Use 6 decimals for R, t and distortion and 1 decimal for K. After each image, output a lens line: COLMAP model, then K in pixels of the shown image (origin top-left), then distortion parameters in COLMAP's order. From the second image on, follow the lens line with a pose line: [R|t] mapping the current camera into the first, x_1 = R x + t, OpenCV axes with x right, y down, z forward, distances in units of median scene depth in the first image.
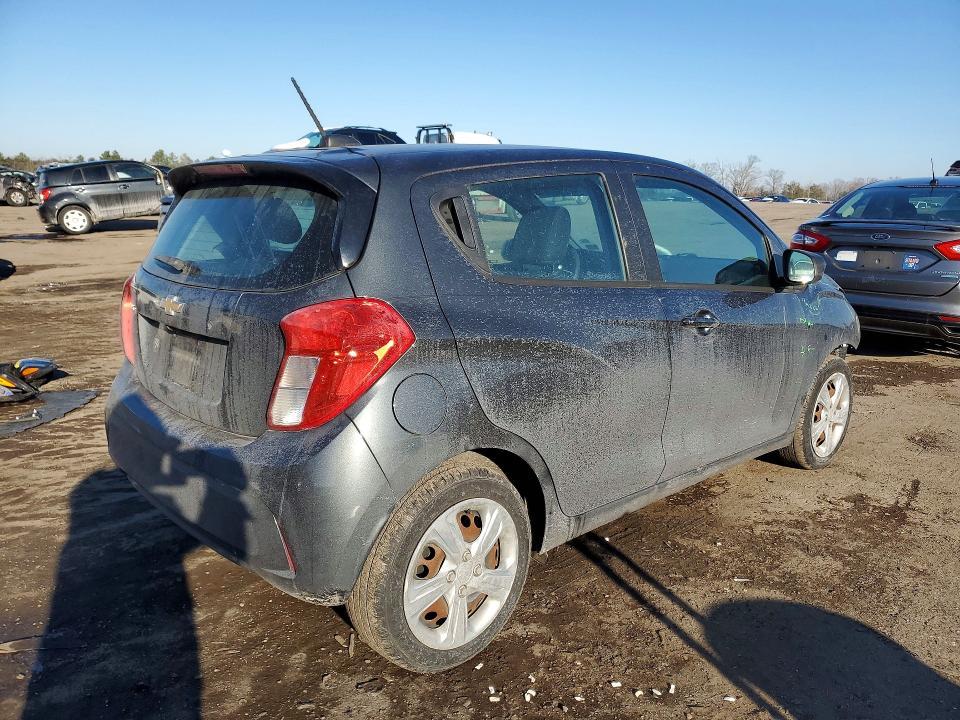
lens RADIAL K [[755.8, 0, 480.0], [0, 755.8, 360.0], [0, 0, 1]] dist [0.003378, 0.003325]
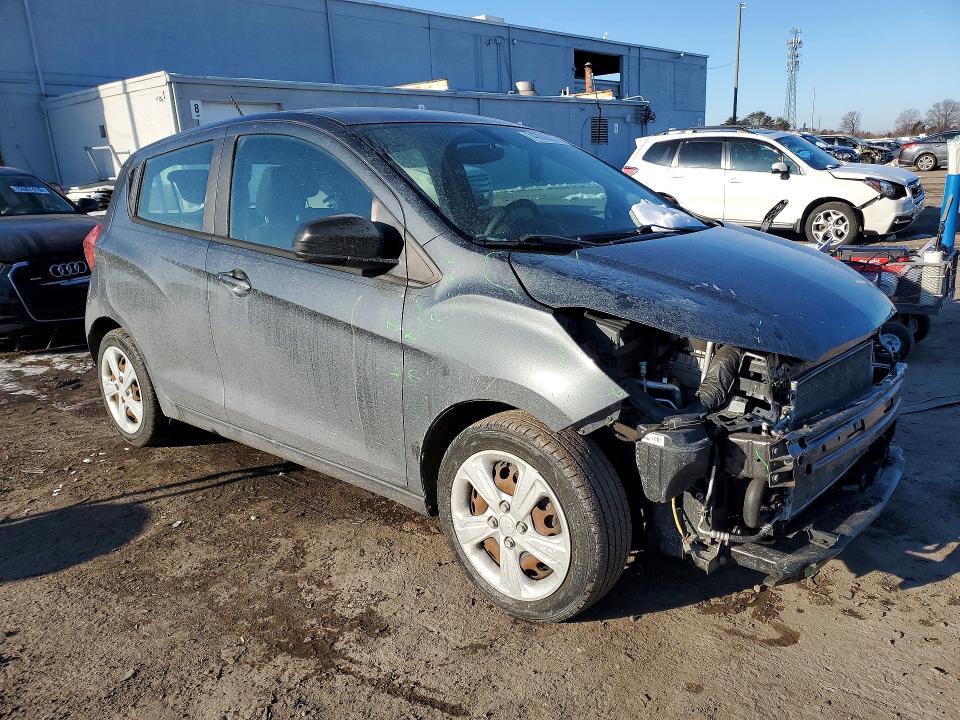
lens RADIAL K [[755.8, 0, 480.0], [0, 755.8, 360.0], [0, 0, 1]] dist [0.003378, 0.003325]
pose [[0.100284, 0.237120, -0.966290, 1.144129], [-0.168042, 0.961271, 0.218449, -0.193695], [0.980666, 0.140470, 0.136246, 1.047990]]
